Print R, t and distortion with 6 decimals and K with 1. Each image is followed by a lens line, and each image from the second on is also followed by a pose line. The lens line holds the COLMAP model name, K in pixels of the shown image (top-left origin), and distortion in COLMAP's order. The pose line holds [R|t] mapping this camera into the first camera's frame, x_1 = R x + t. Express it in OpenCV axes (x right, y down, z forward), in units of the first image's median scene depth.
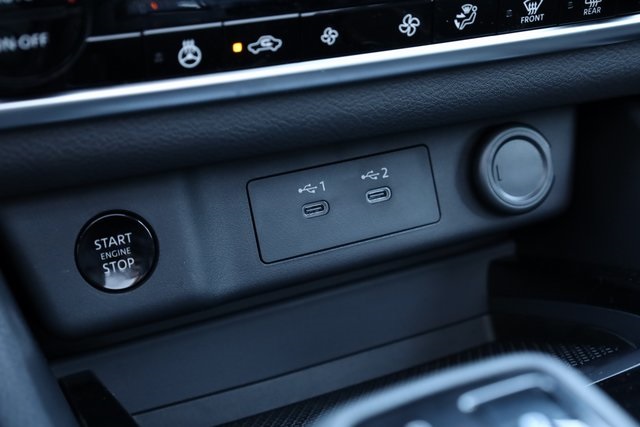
lens RADIAL K [[946.8, 0, 319.2], [0, 946.8, 213.7], [0, 0, 1]] dist [0.110215, 0.000000]
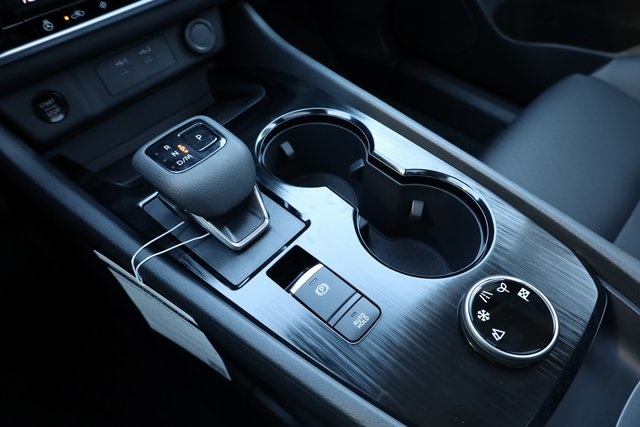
lens RADIAL K [[449.9, 0, 319.8], [0, 449.9, 211.5], [0, 0, 1]] dist [-0.001546, 0.002424]
pose [[0.927555, -0.296564, 0.227357, 0.093474], [0.184372, 0.892402, 0.411857, -0.069426], [-0.325036, -0.340102, 0.882430, -0.367866]]
